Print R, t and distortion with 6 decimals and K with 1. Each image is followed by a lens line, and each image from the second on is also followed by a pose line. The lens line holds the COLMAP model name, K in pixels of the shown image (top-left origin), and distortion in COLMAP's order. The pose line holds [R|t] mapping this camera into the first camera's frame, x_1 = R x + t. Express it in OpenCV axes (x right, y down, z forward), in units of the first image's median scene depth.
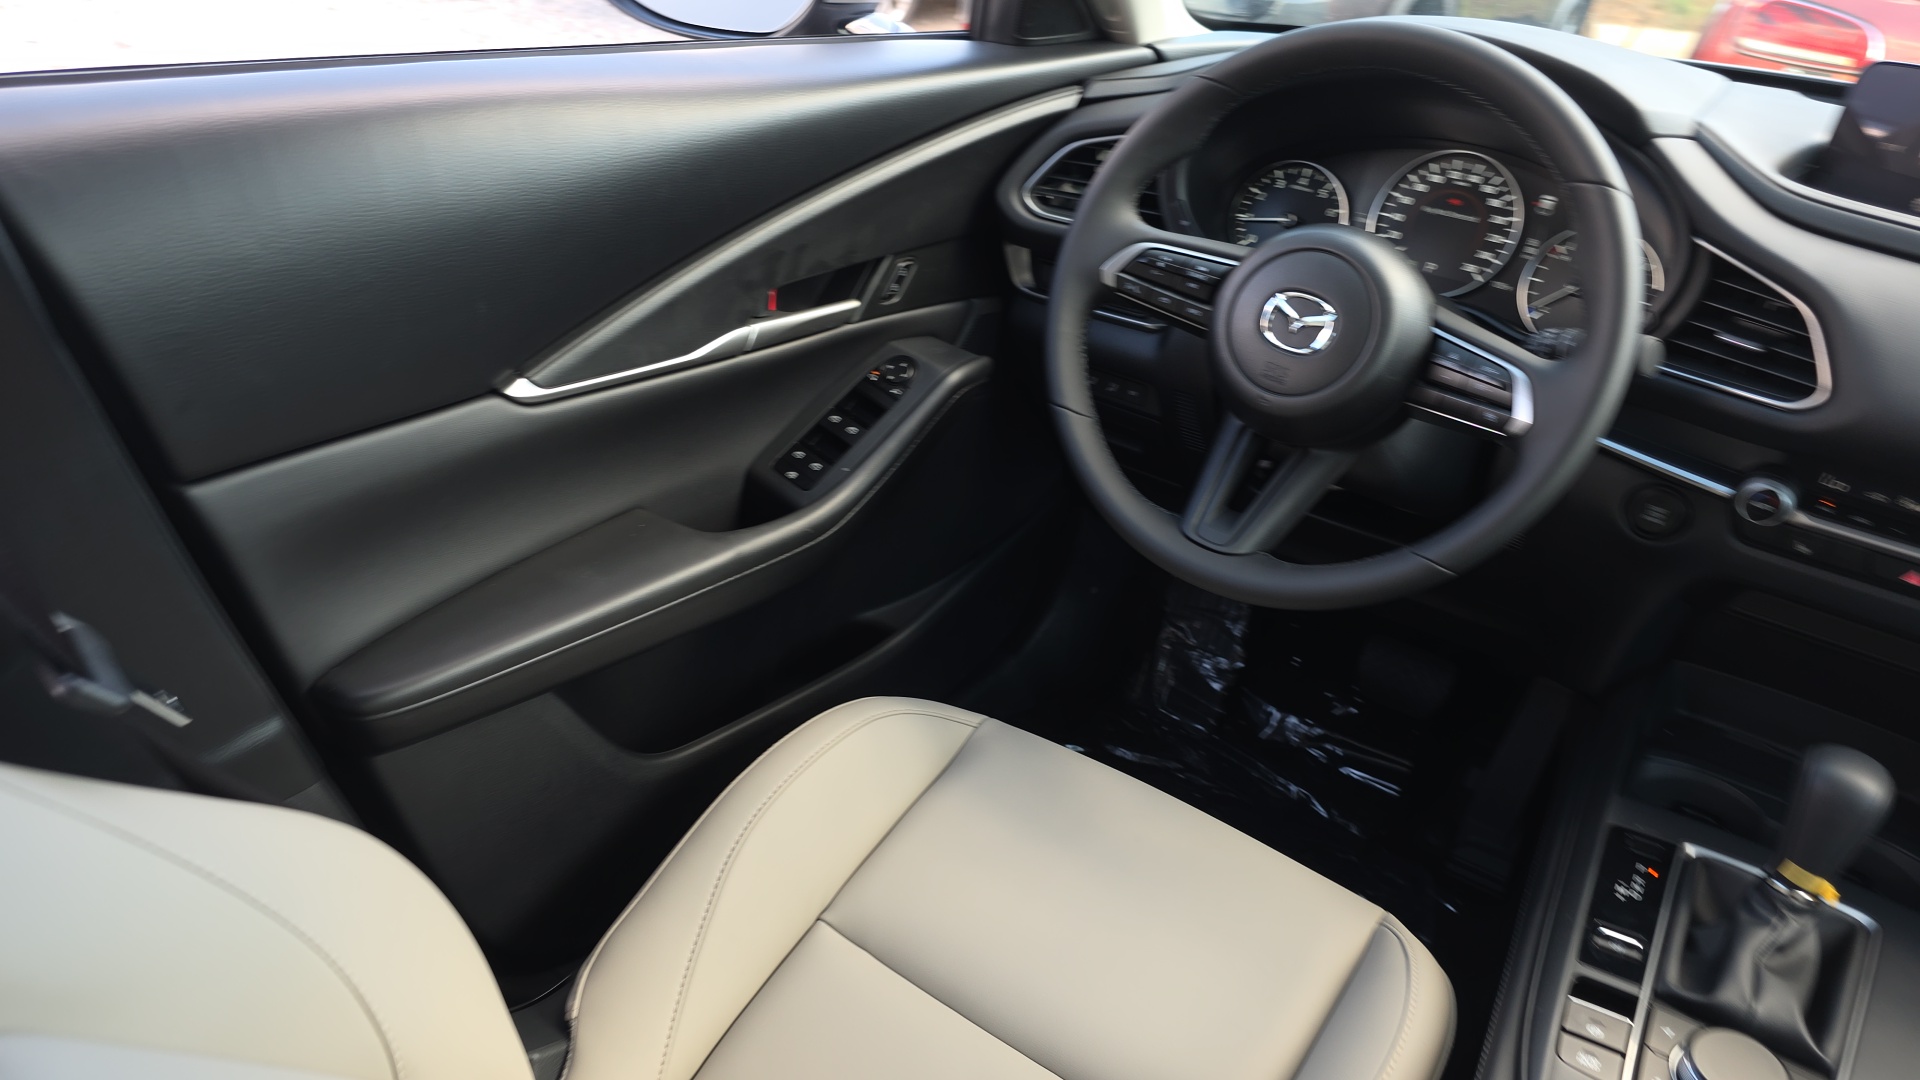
lens RADIAL K [[1348.9, 0, 965.2], [0, 1348.9, 568.1], [0, 0, 1]] dist [0.047755, -0.094252]
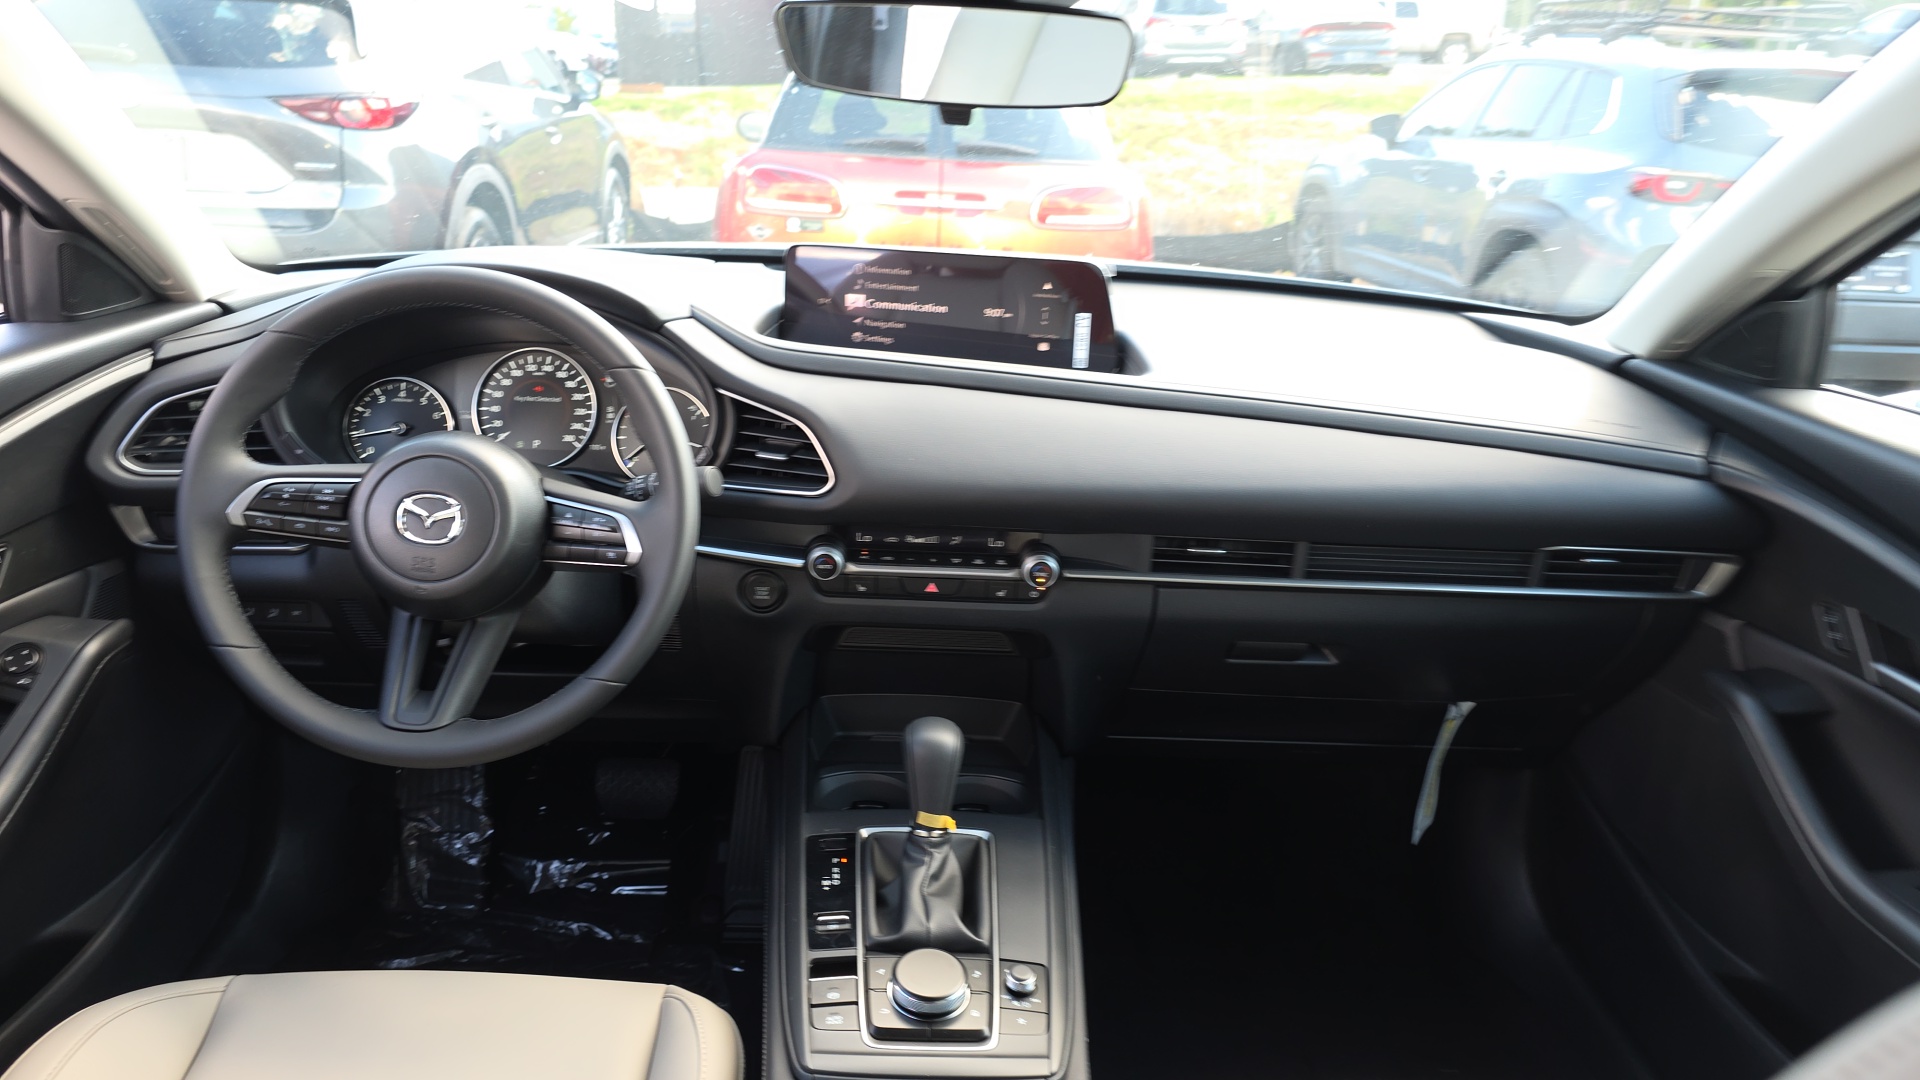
lens RADIAL K [[1306.2, 0, 948.8], [0, 1306.2, 529.1], [0, 0, 1]] dist [0.078690, -0.083305]
pose [[0.807325, -0.239417, 0.539357, -0.005814], [0.312288, 0.948861, -0.046248, 0.016262], [-0.500702, 0.205772, 0.840806, -0.154949]]
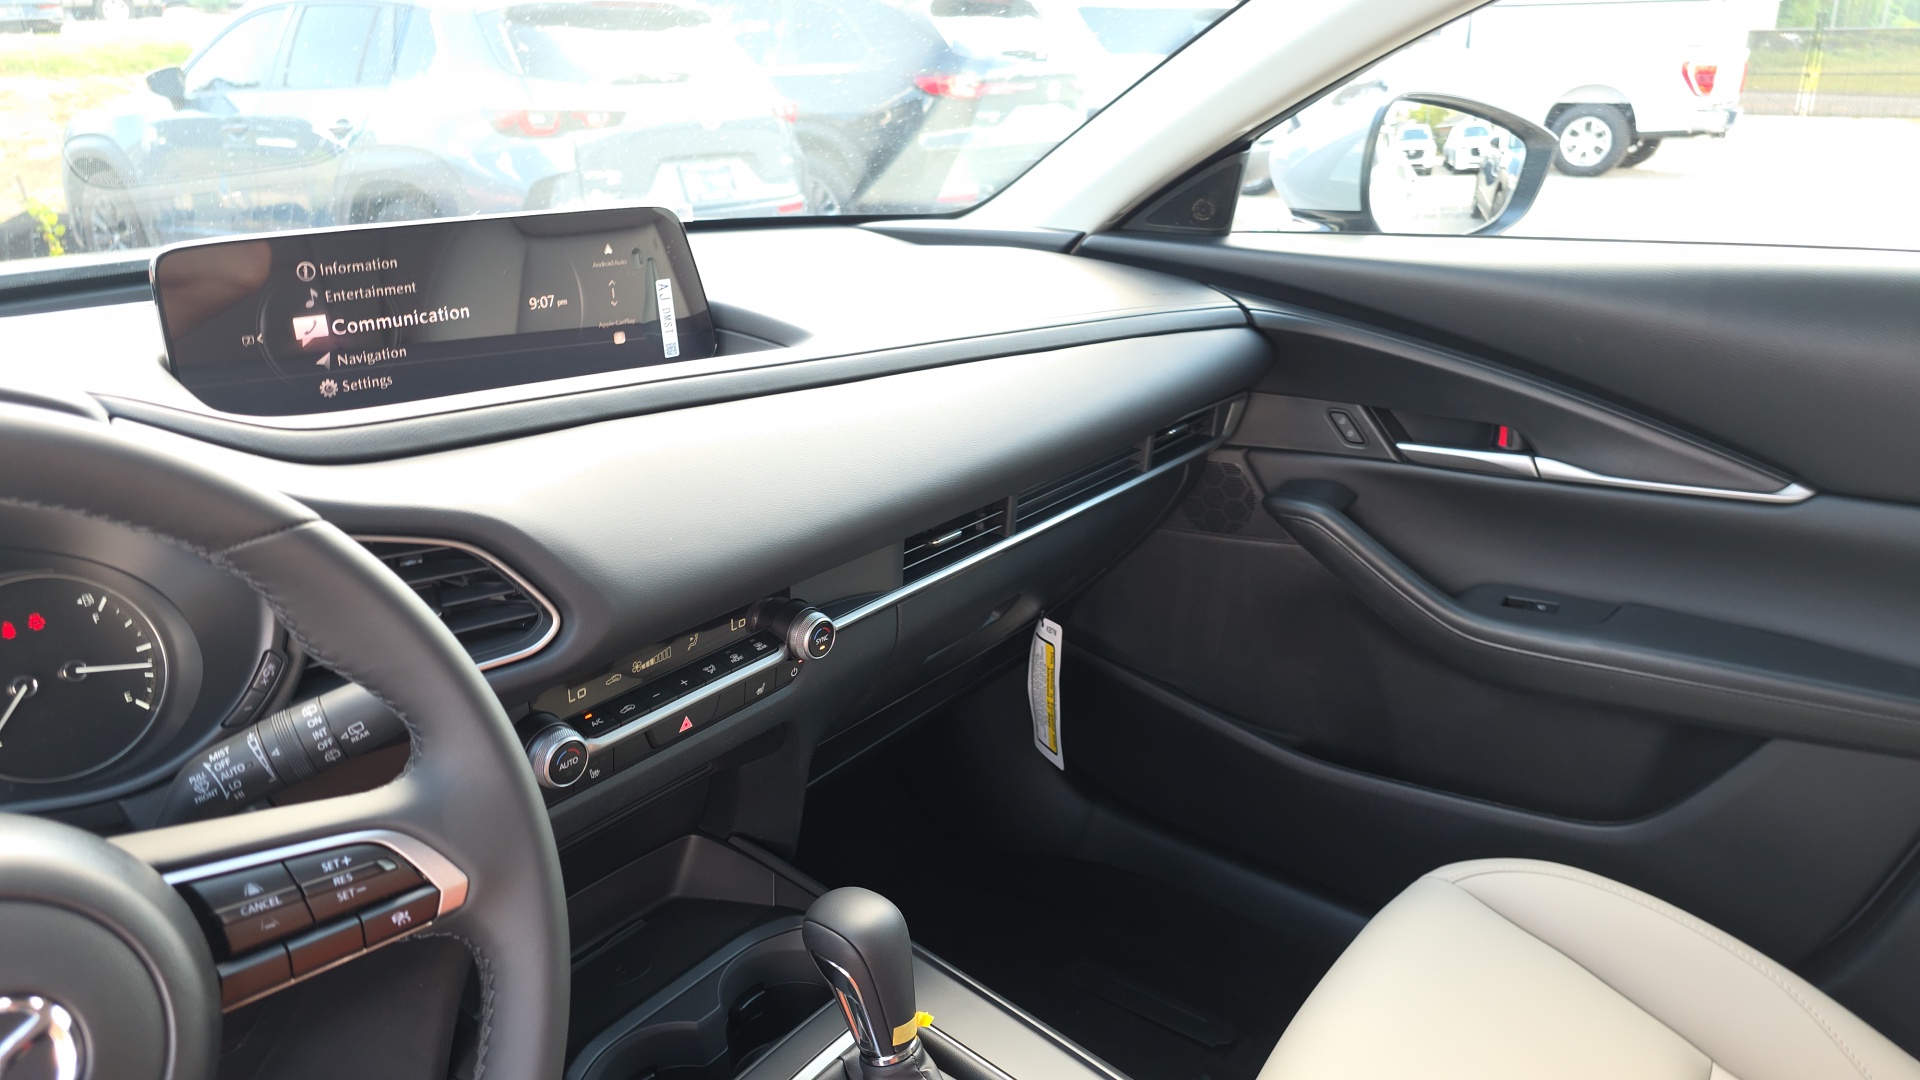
lens RADIAL K [[1306.2, 0, 948.8], [0, 1306.2, 529.1], [0, 0, 1]] dist [0.078690, -0.083305]
pose [[0.038432, -0.414589, 0.909197, -0.045713], [0.499222, 0.796150, 0.341938, -0.284998], [-0.865621, 0.440750, 0.237570, 0.521426]]
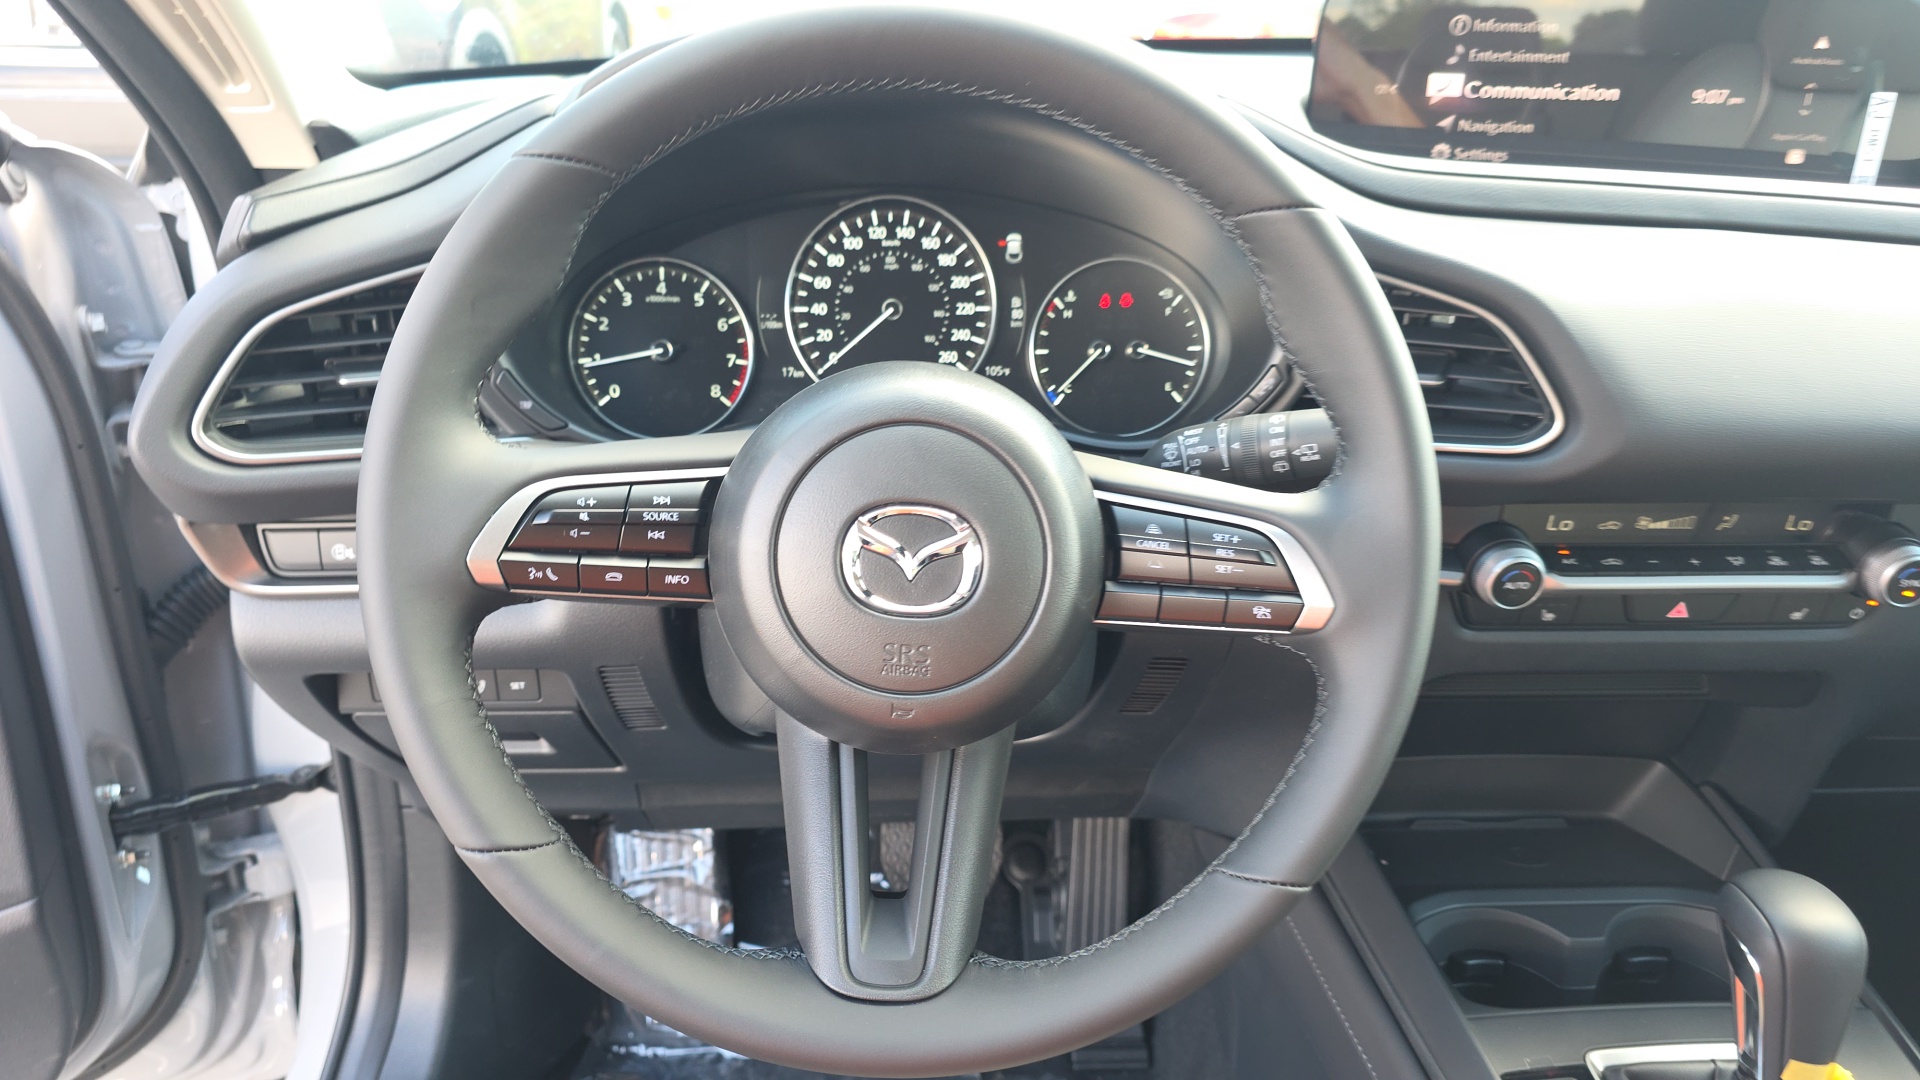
lens RADIAL K [[1318.8, 0, 943.8], [0, 1318.8, 552.3], [0, 0, 1]] dist [0.076263, -0.123463]
pose [[0.789302, -0.324760, 0.521089, -0.011775], [0.347107, 0.936054, 0.057611, -0.193428], [-0.506477, 0.135401, 0.851556, 0.511435]]
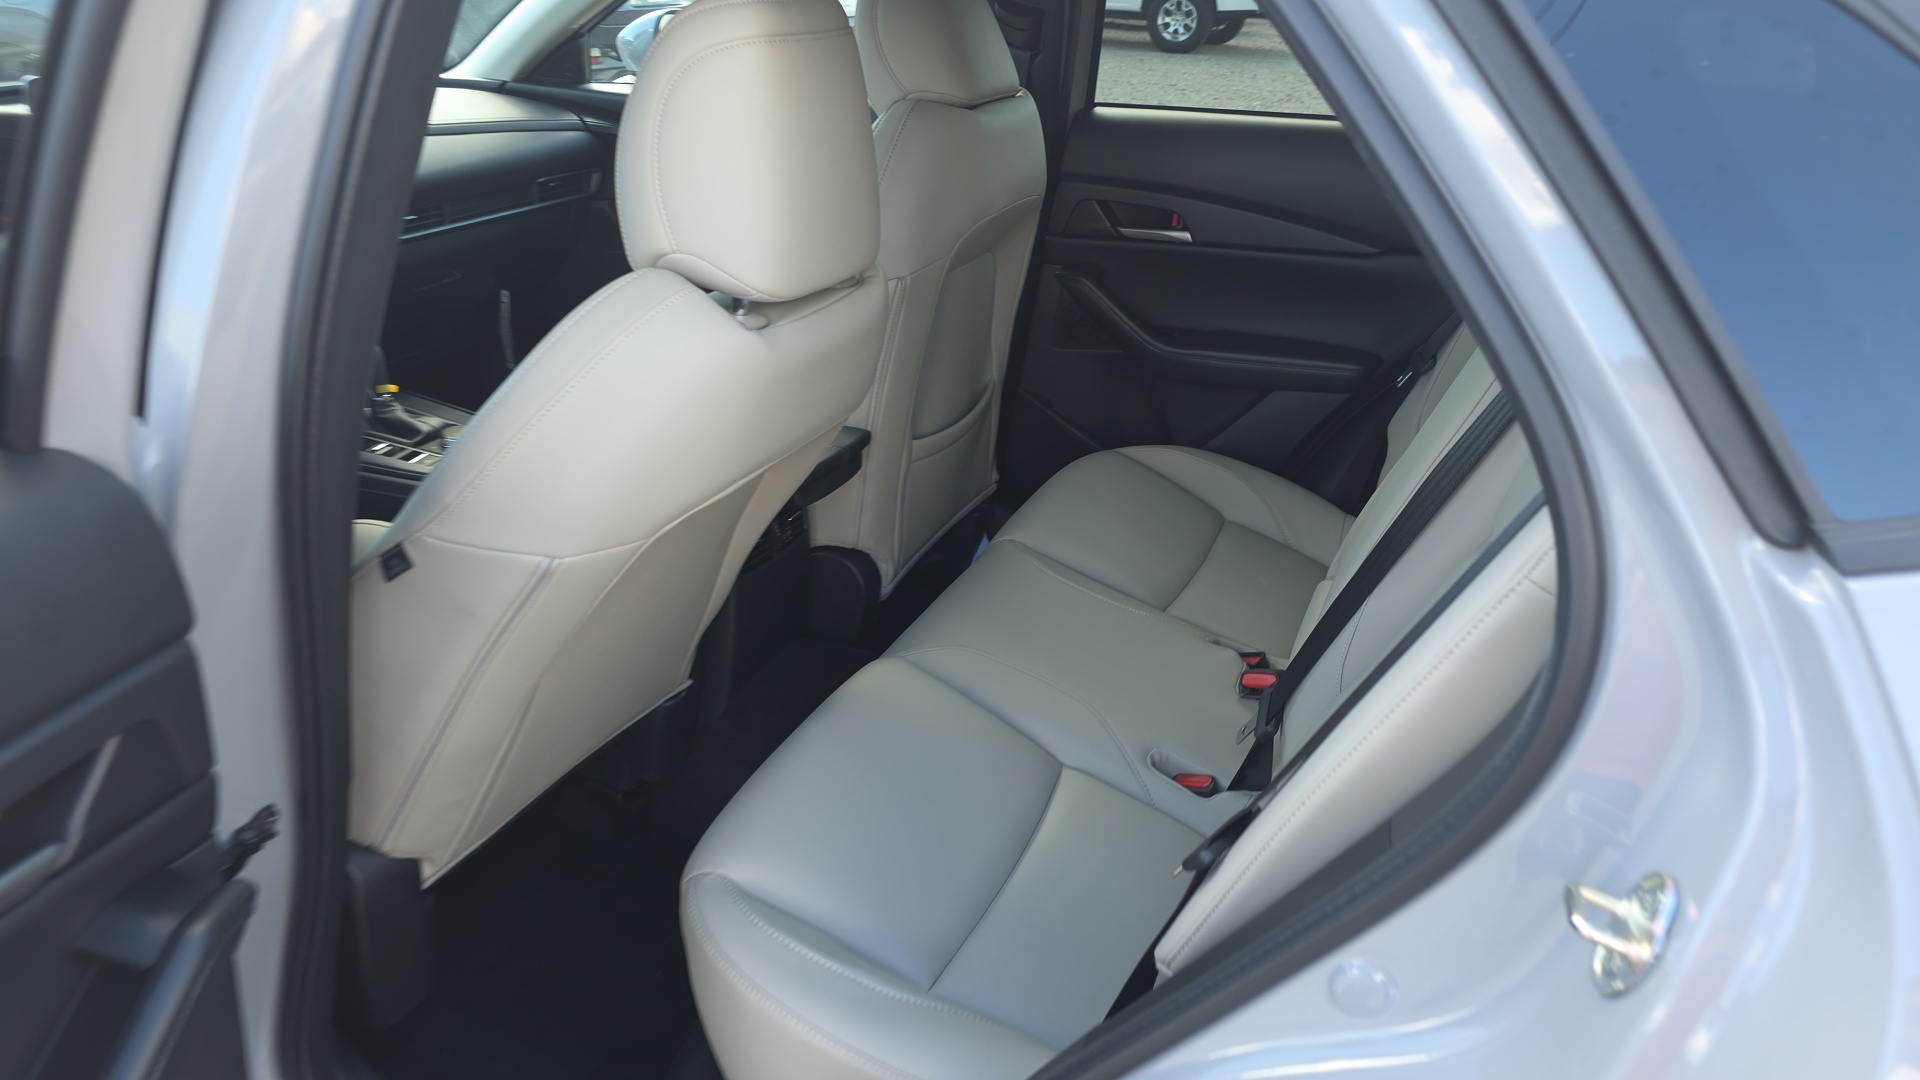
lens RADIAL K [[1306.2, 0, 948.8], [0, 1306.2, 529.1], [0, 0, 1]] dist [0.078690, -0.083305]
pose [[-0.177329, -0.490953, 0.852948, -1.448962], [0.450347, 0.730139, 0.513892, -0.294341], [-0.875067, 0.475250, 0.091624, 0.015396]]
